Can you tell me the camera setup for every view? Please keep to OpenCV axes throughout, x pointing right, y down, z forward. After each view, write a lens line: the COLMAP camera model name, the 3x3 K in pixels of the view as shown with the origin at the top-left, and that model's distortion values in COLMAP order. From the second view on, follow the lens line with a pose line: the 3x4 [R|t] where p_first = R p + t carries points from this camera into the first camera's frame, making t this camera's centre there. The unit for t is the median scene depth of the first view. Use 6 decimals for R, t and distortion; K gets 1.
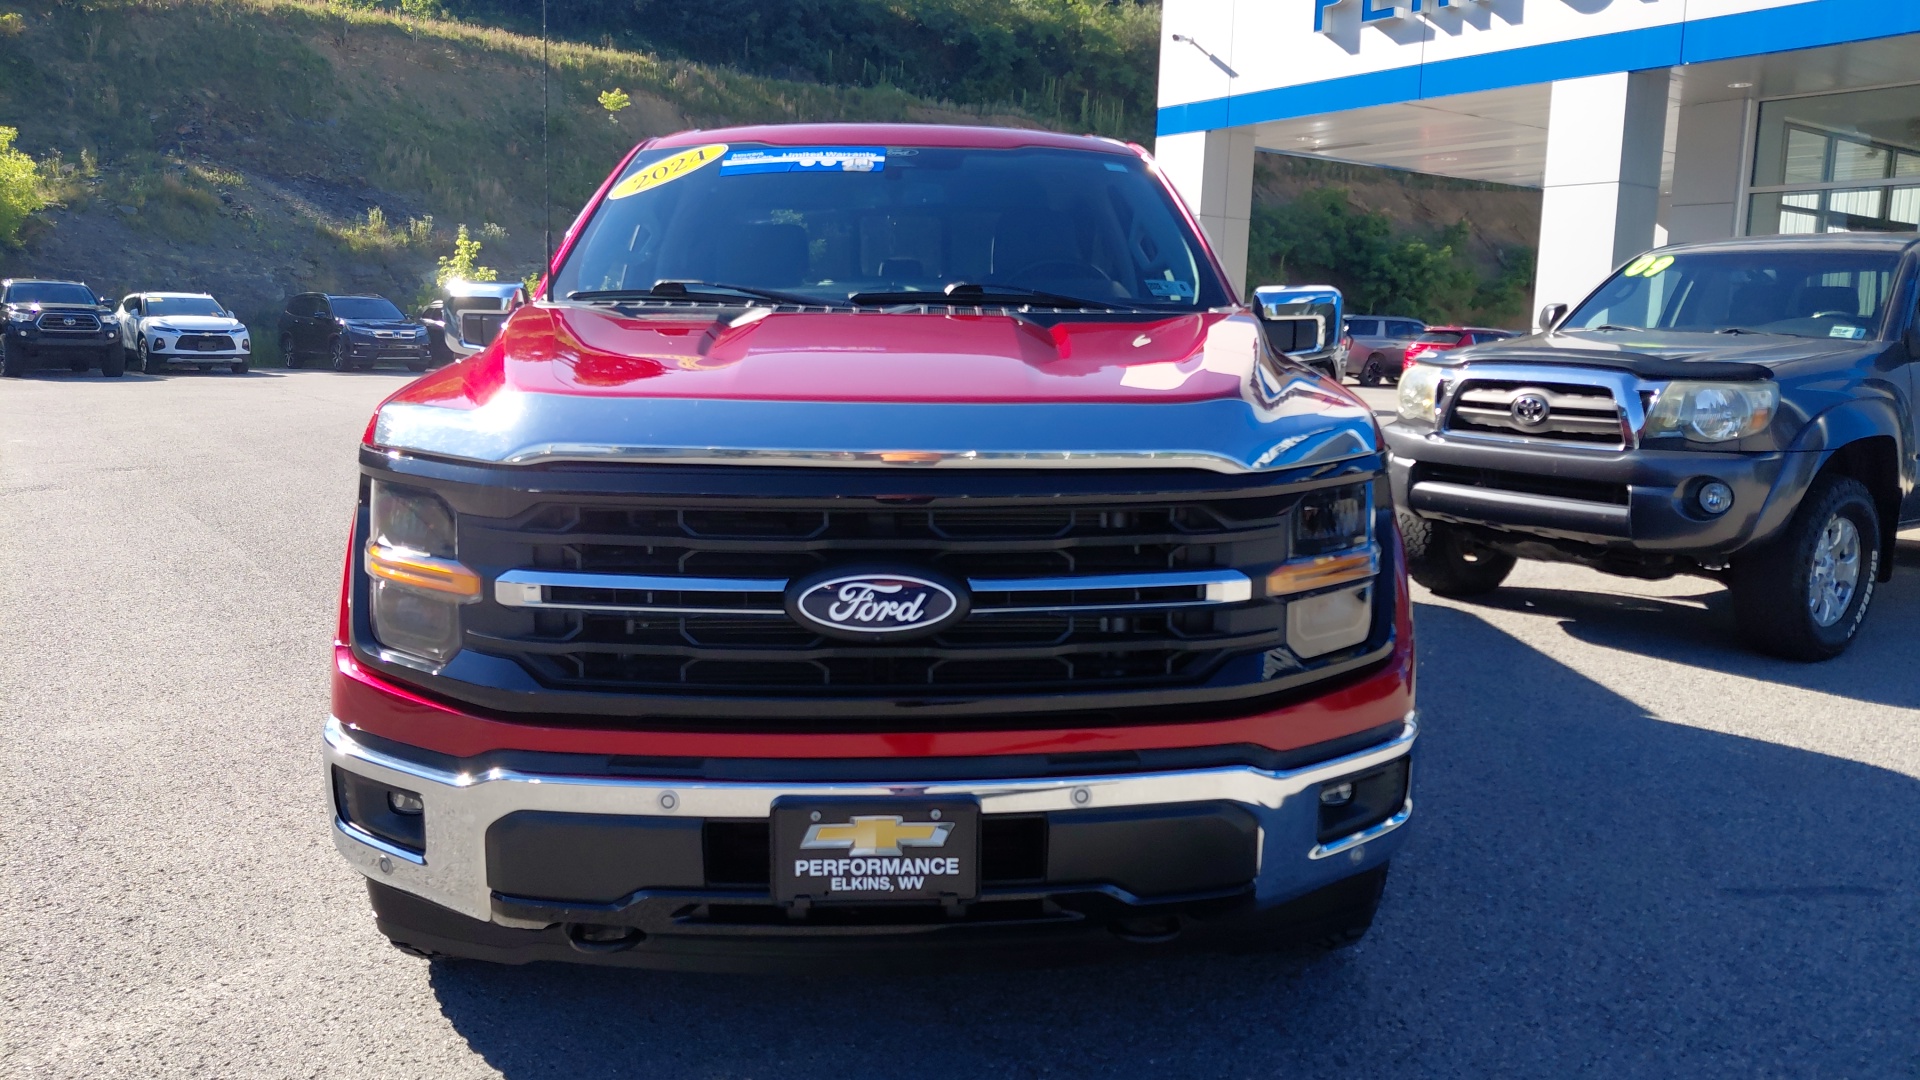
lens RADIAL K [[1421.6, 0, 962.7], [0, 1421.6, 538.7], [0, 0, 1]] dist [0.064379, -0.119736]
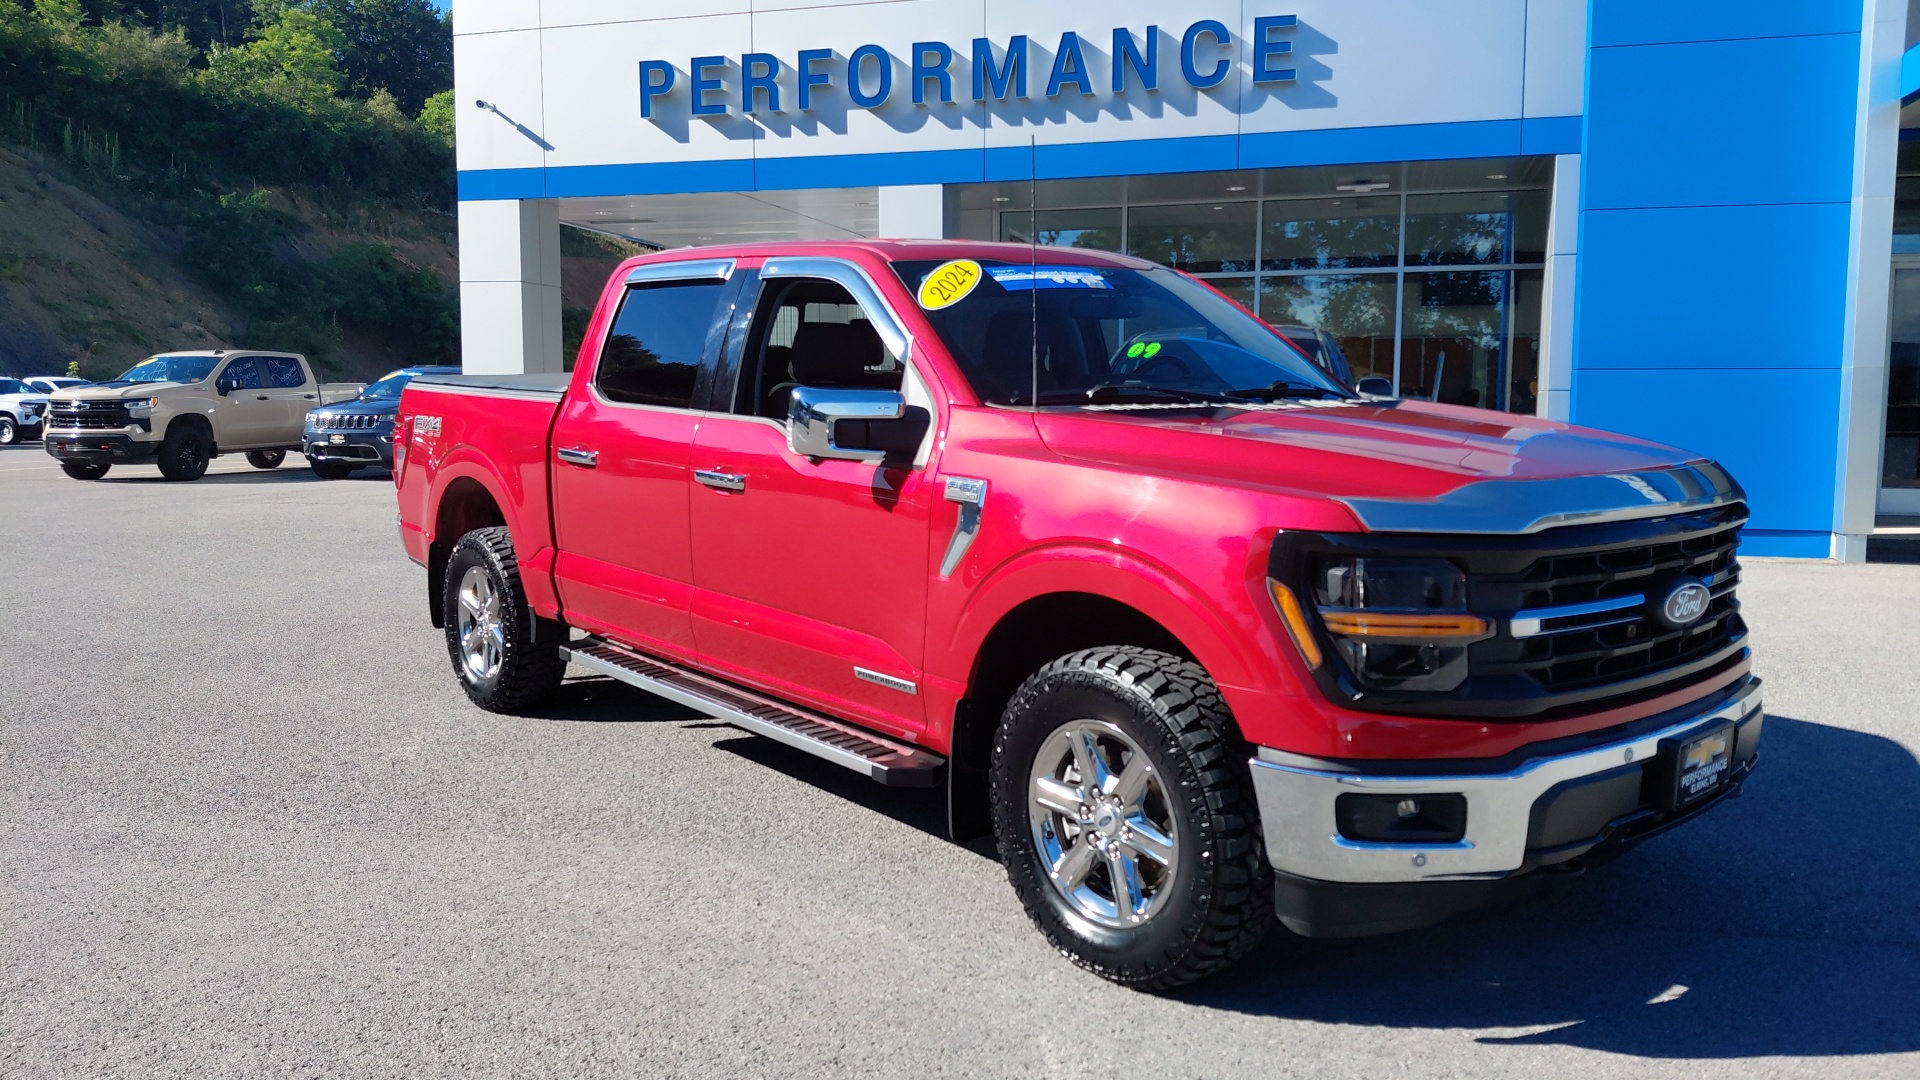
lens RADIAL K [[1421.6, 0, 969.6], [0, 1421.6, 540.2], [0, 0, 1]] dist [0.064379, -0.119736]
pose [[0.773195, -0.083982, 0.628583, -0.259462], [0.106940, 0.994265, 0.001297, -0.017085], [-0.625087, 0.066218, 0.777741, 0.042837]]
